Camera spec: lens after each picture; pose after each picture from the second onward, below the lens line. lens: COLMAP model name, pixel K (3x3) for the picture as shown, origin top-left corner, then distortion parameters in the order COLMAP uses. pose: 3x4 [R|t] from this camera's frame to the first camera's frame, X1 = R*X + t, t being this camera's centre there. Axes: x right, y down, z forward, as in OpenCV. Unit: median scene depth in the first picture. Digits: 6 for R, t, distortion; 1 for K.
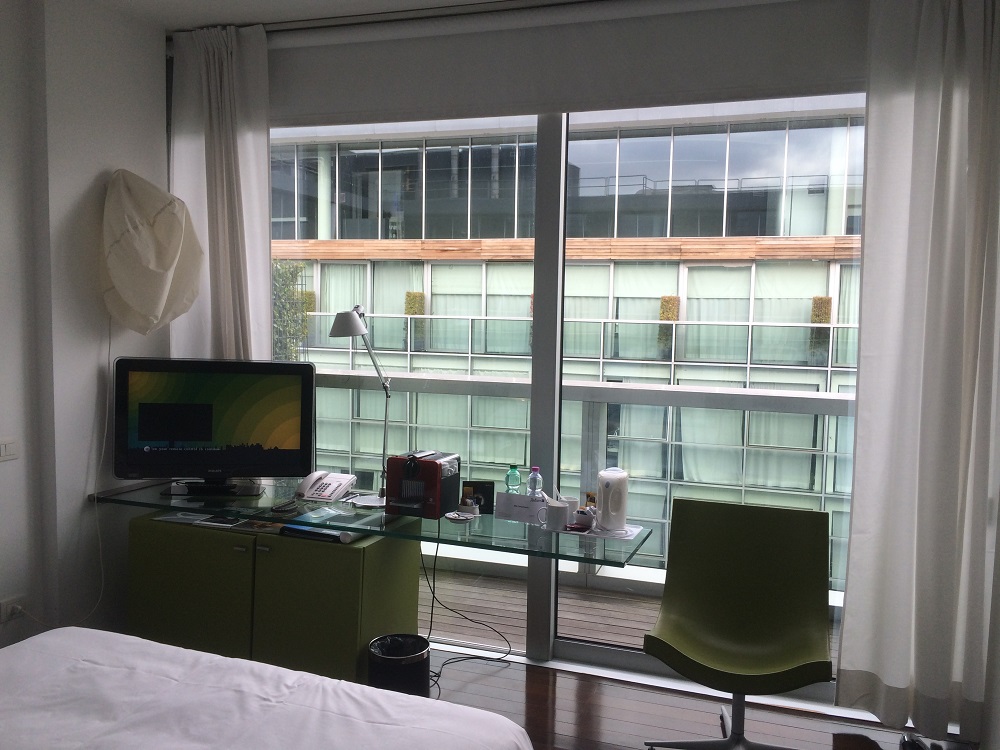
lens RADIAL K [[752.9, 0, 504.2], [0, 752.9, 369.4], [0, 0, 1]] dist [0.036310, -0.004177]
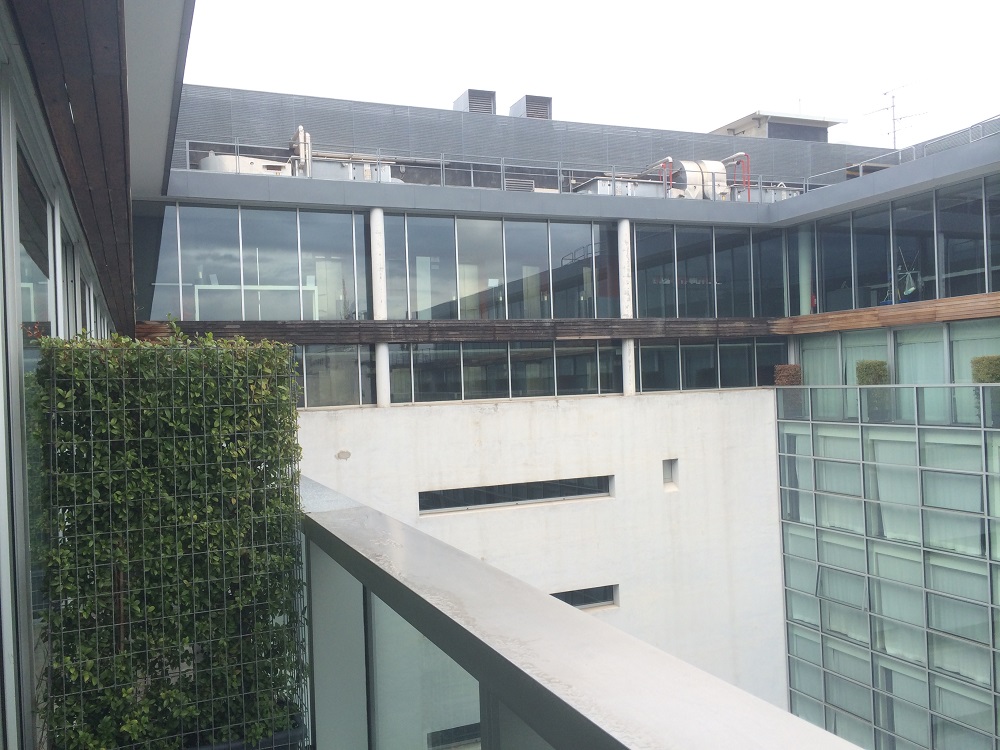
lens RADIAL K [[877.4, 0, 498.5], [0, 877.4, 378.5], [0, 0, 1]] dist [0.036302, 0.001976]
pose [[0.662775, -0.043138, -0.747575, 0.863618], [-0.021910, 0.996795, -0.076944, 0.035562], [0.748498, 0.067376, 0.659706, -0.225937]]
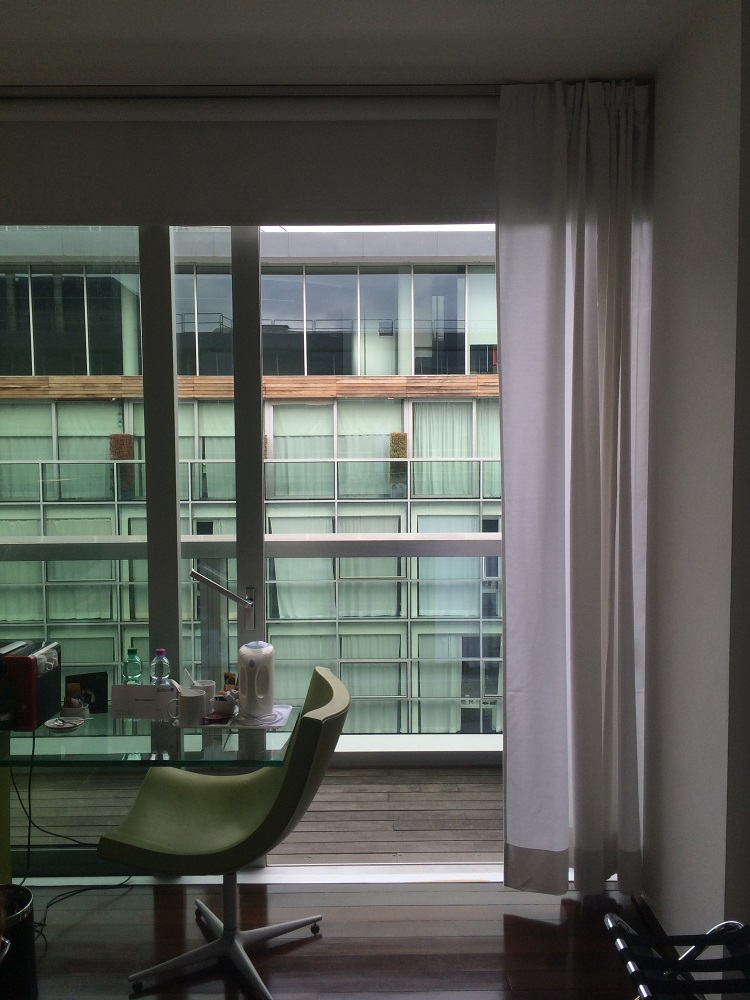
lens RADIAL K [[759.9, 0, 340.5], [0, 759.9, 499.2], [0, 0, 1]] dist [0.037621, -0.020825]
pose [[0.945040, -0.047413, 0.323499, -0.005159], [0.051406, 0.998671, -0.003804, -0.003310], [-0.322889, 0.020225, 0.946221, 0.021026]]
